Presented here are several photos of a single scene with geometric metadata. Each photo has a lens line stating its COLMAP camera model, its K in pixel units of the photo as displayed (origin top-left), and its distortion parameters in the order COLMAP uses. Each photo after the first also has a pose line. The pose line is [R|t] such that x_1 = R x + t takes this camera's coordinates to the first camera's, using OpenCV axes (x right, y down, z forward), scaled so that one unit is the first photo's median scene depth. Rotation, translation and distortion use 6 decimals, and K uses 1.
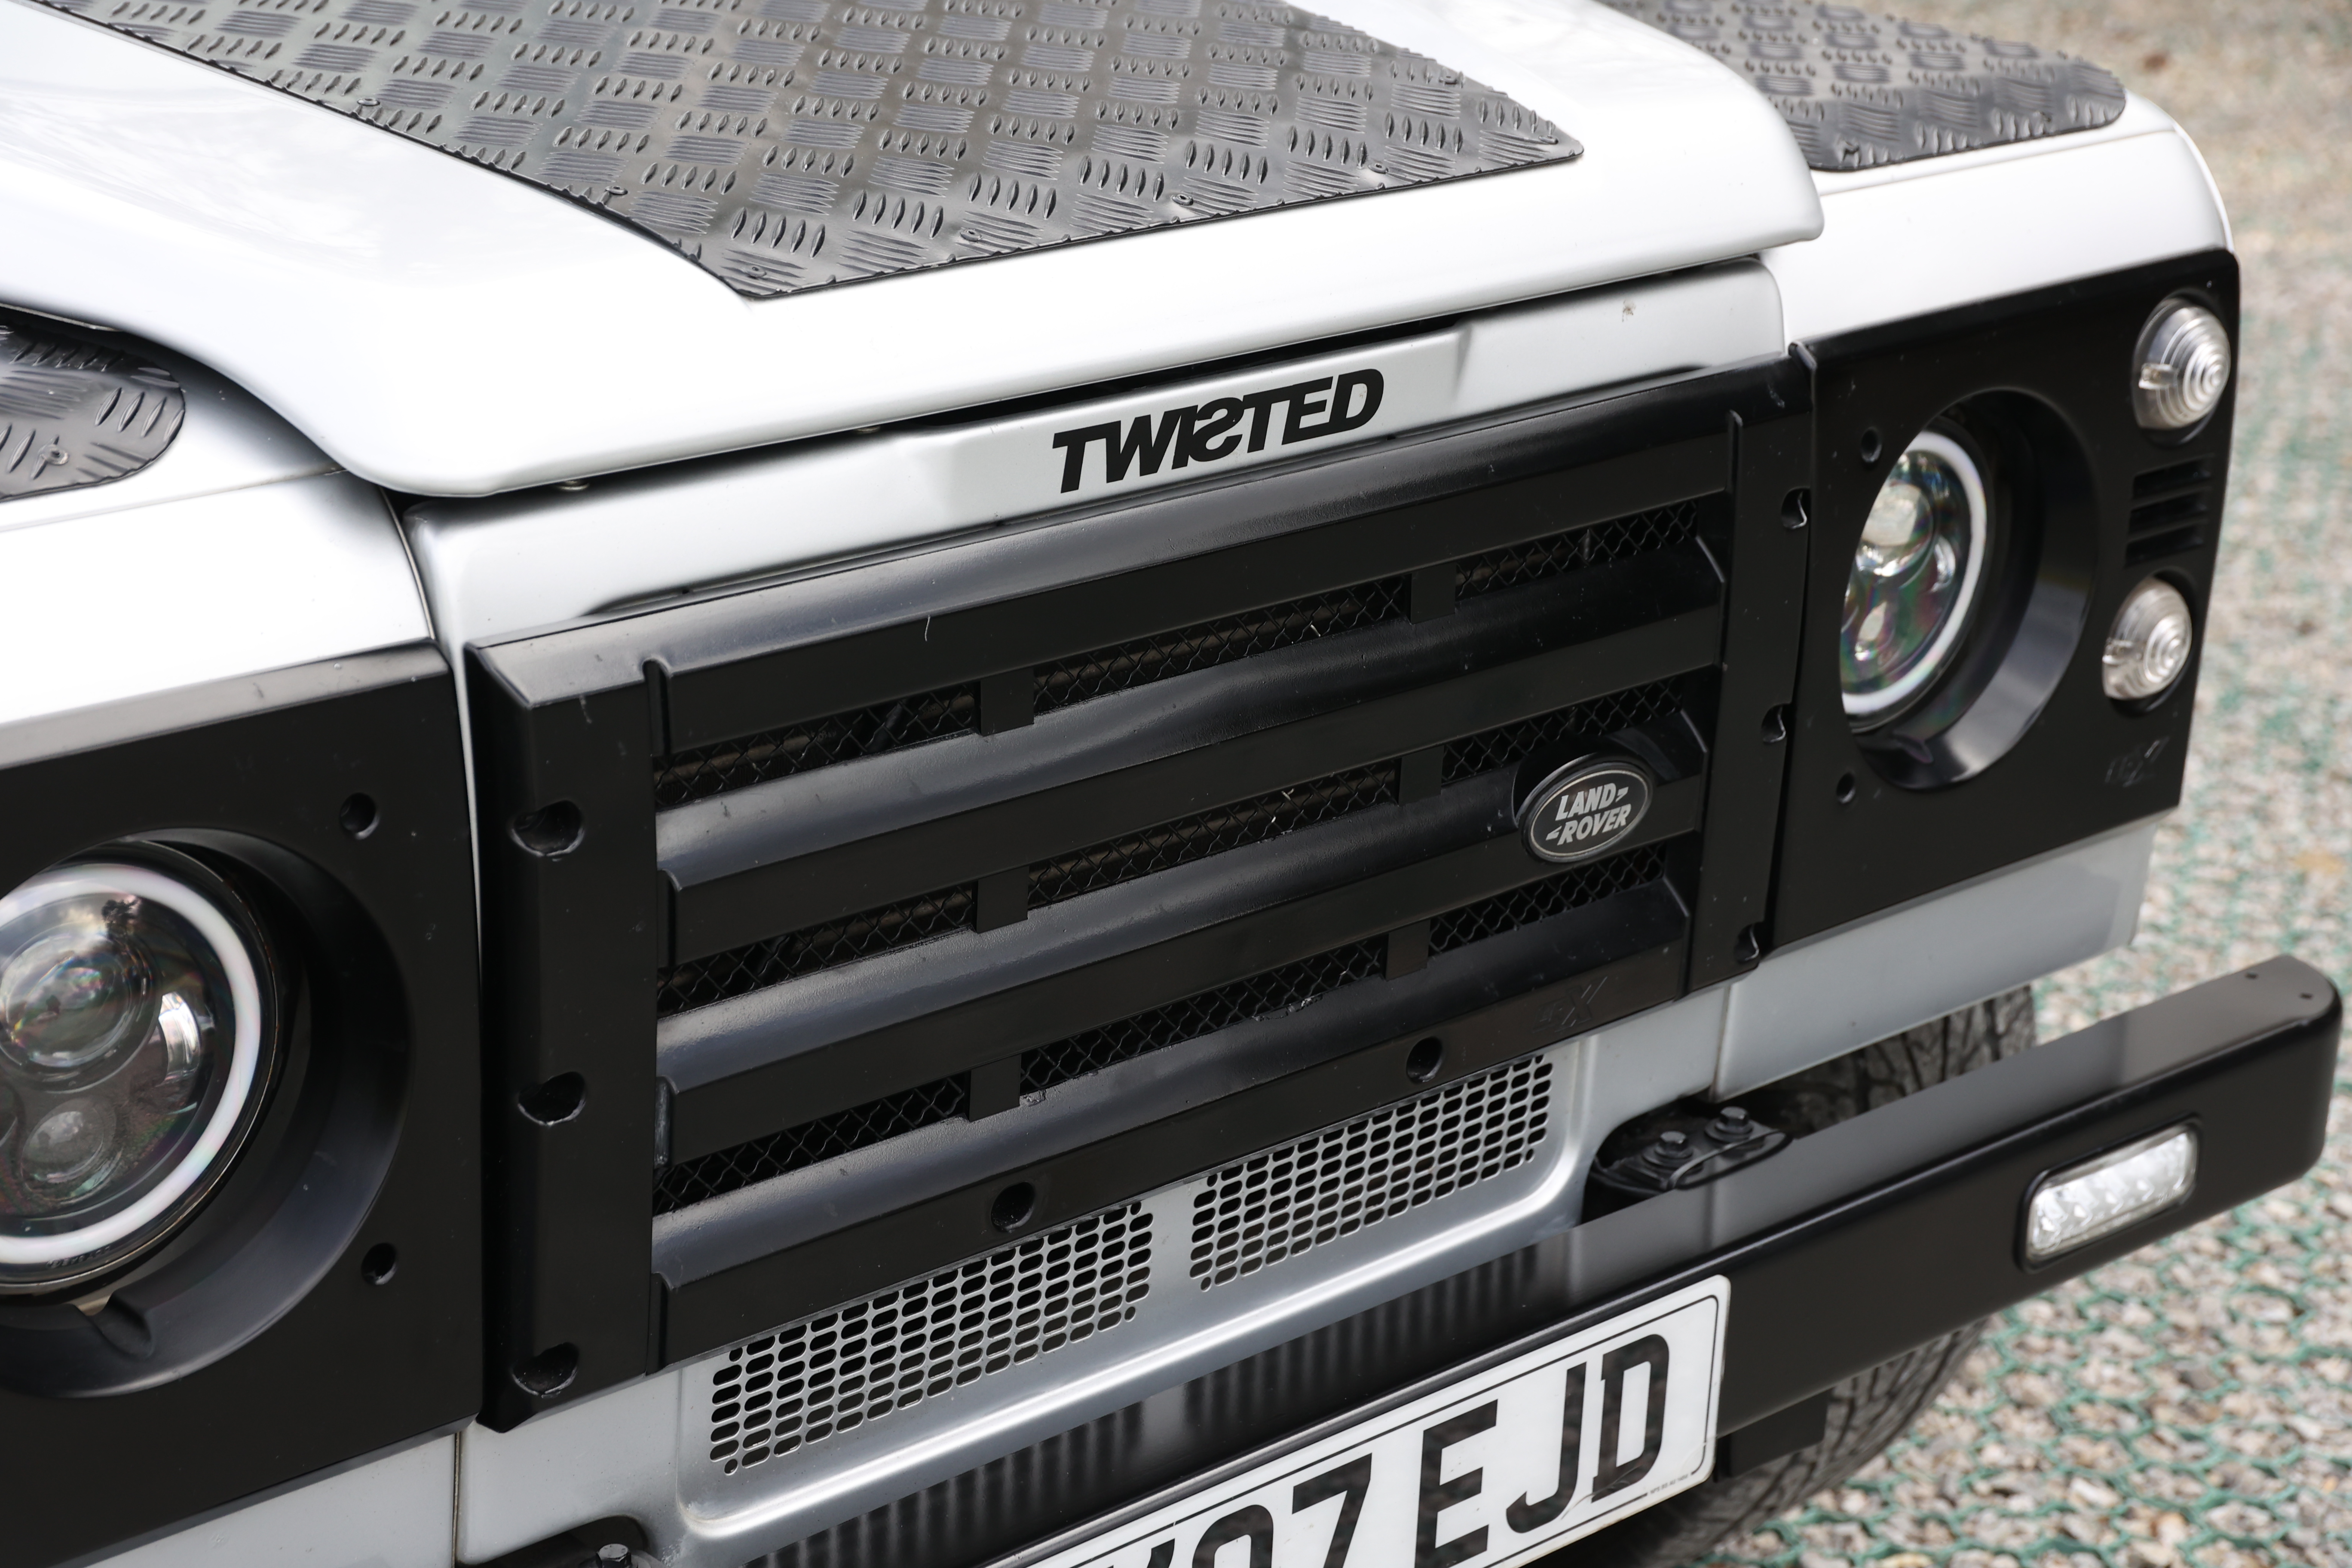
lens RADIAL K [[4368.8, 0, 1163.1], [0, 4368.8, 795.1], [0, 0, 1]] dist [0.262690, 0.548907]
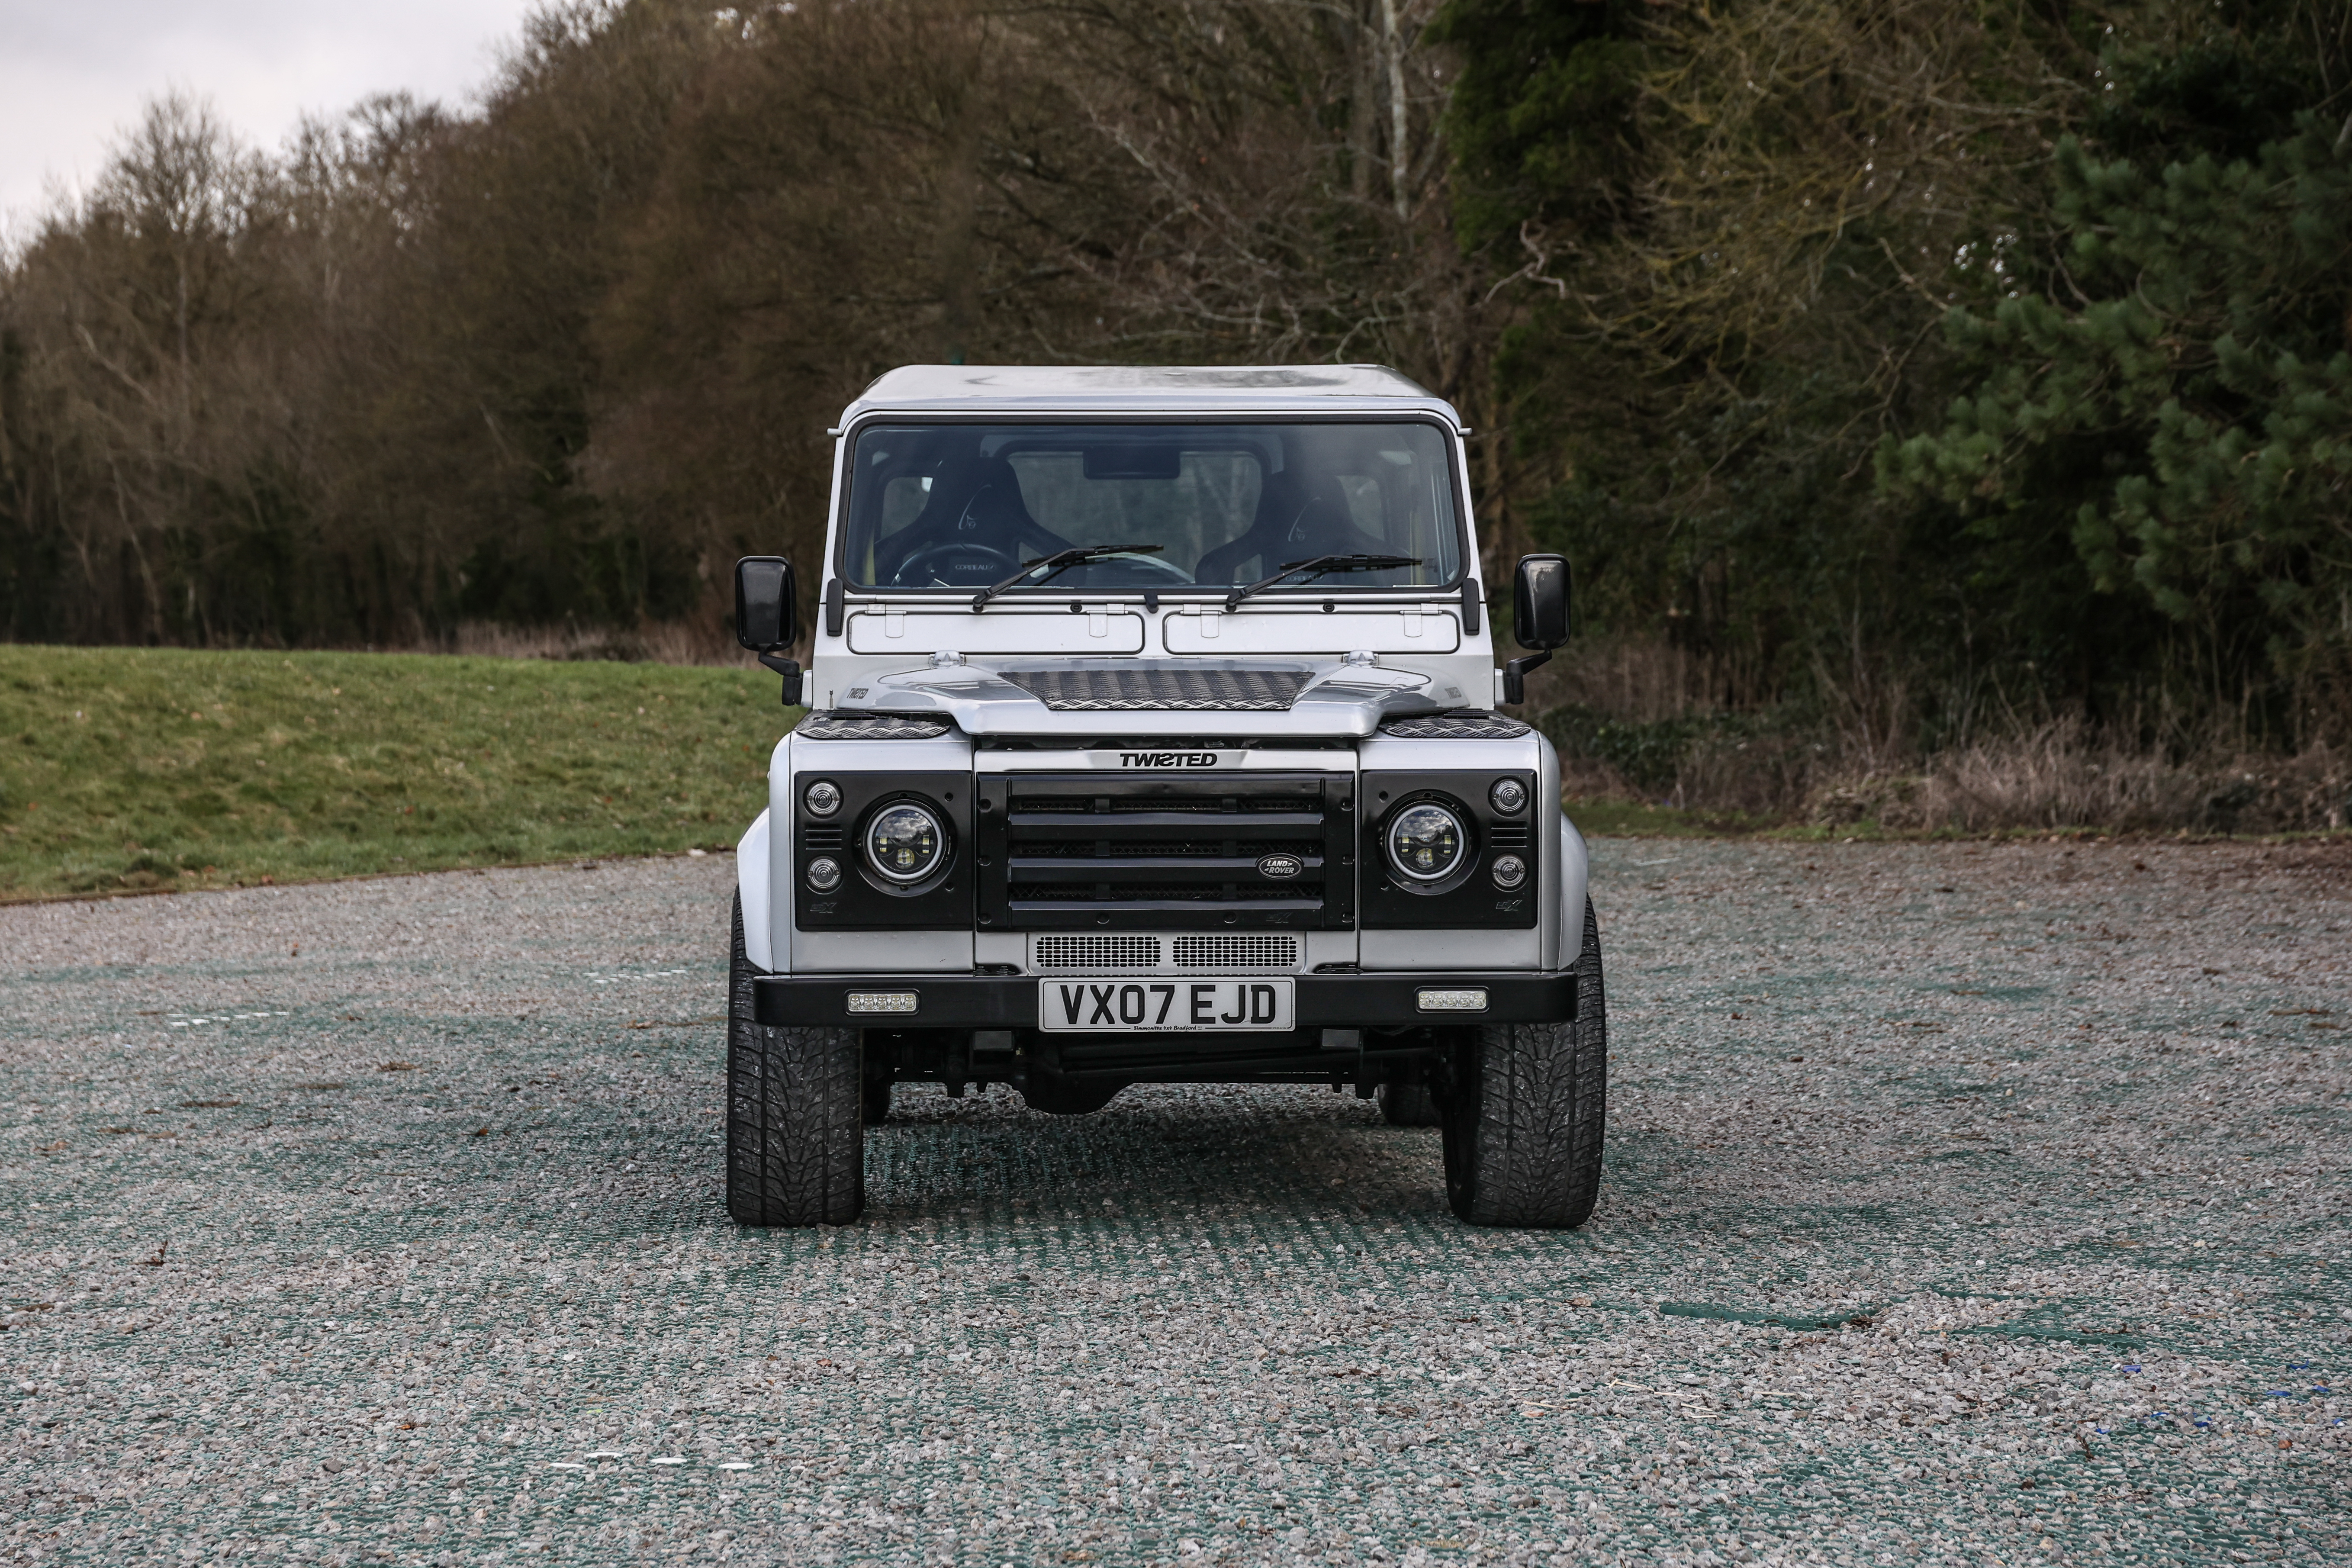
lens RADIAL K [[5356.7, 0, 1154.0], [0, 5356.7, 781.4], [0, 0, 1]] dist [0.419807, 0.319635]
pose [[0.748877, -0.012098, -0.662598, 3.782232], [-0.196953, 0.950595, -0.239956, 1.311188], [0.632765, 0.310199, 0.709496, -3.061169]]
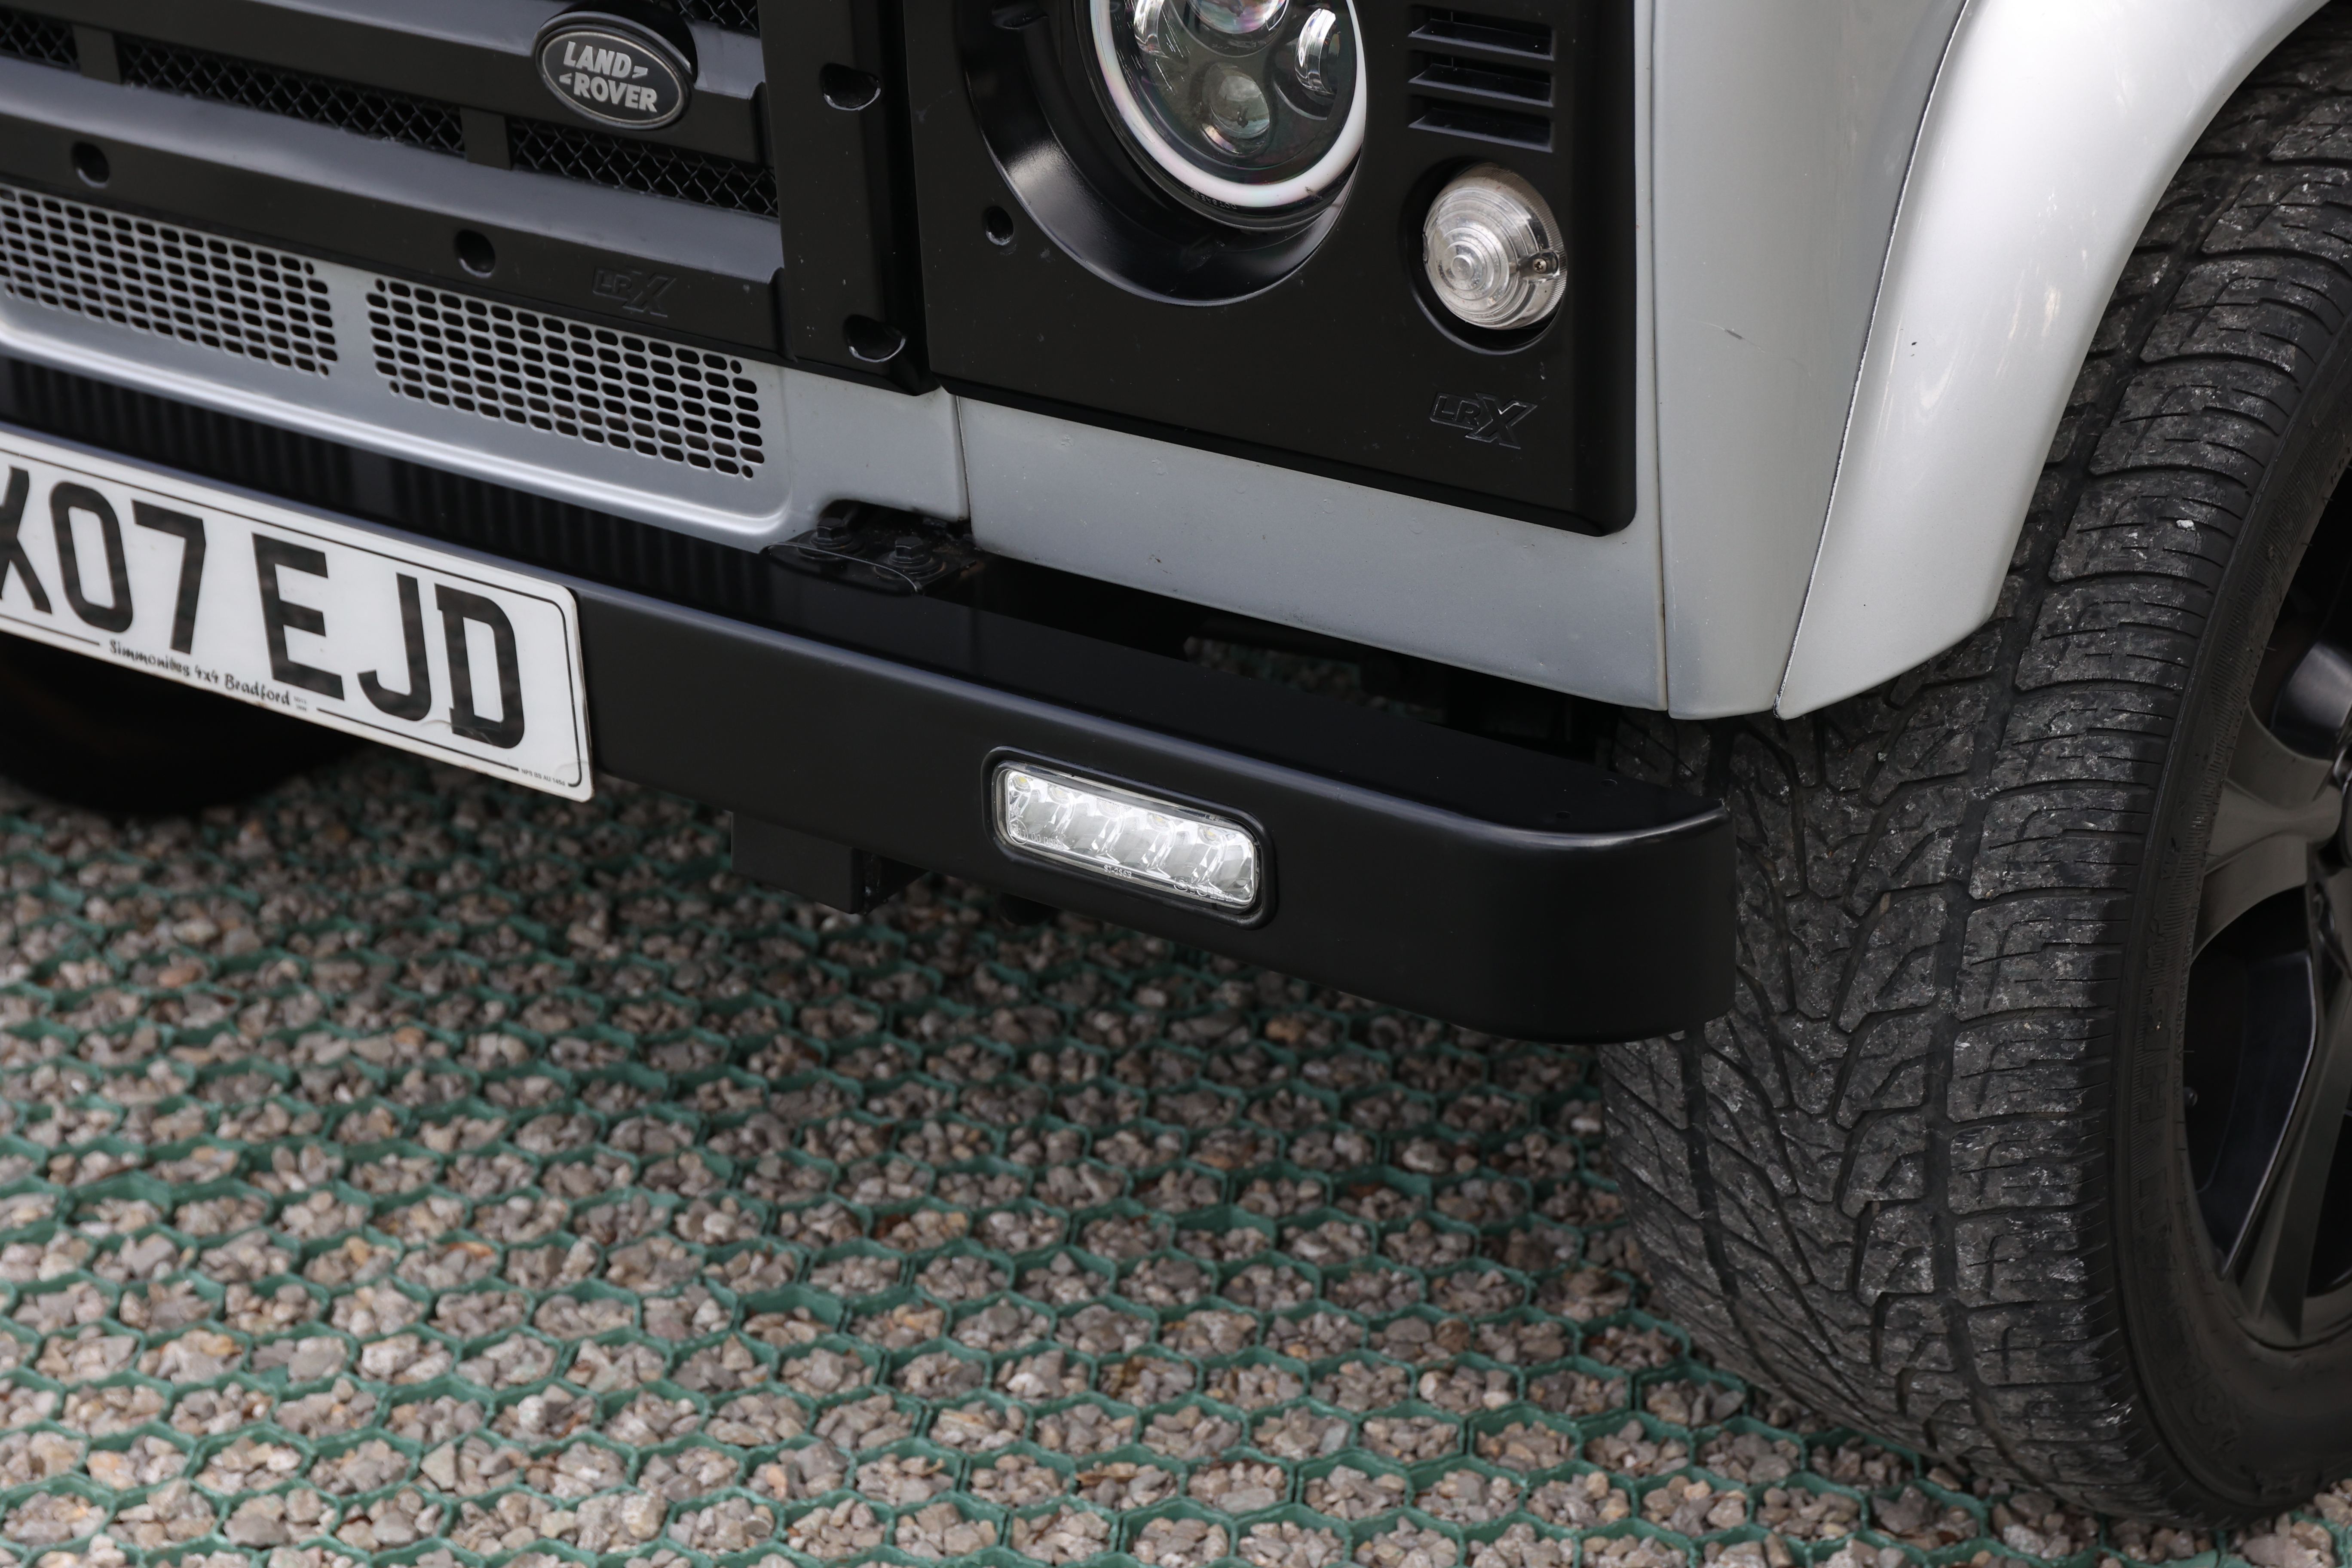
lens RADIAL K [[4827.0, 0, 1148.7], [0, 4827.0, 808.8], [0, 0, 1]] dist [0.338064, 0.378141]
pose [[0.182662, 0.375881, -0.908487, 1.255977], [-0.290518, 0.903406, 0.315367, -0.243128], [0.939273, 0.206326, 0.274218, 0.929961]]
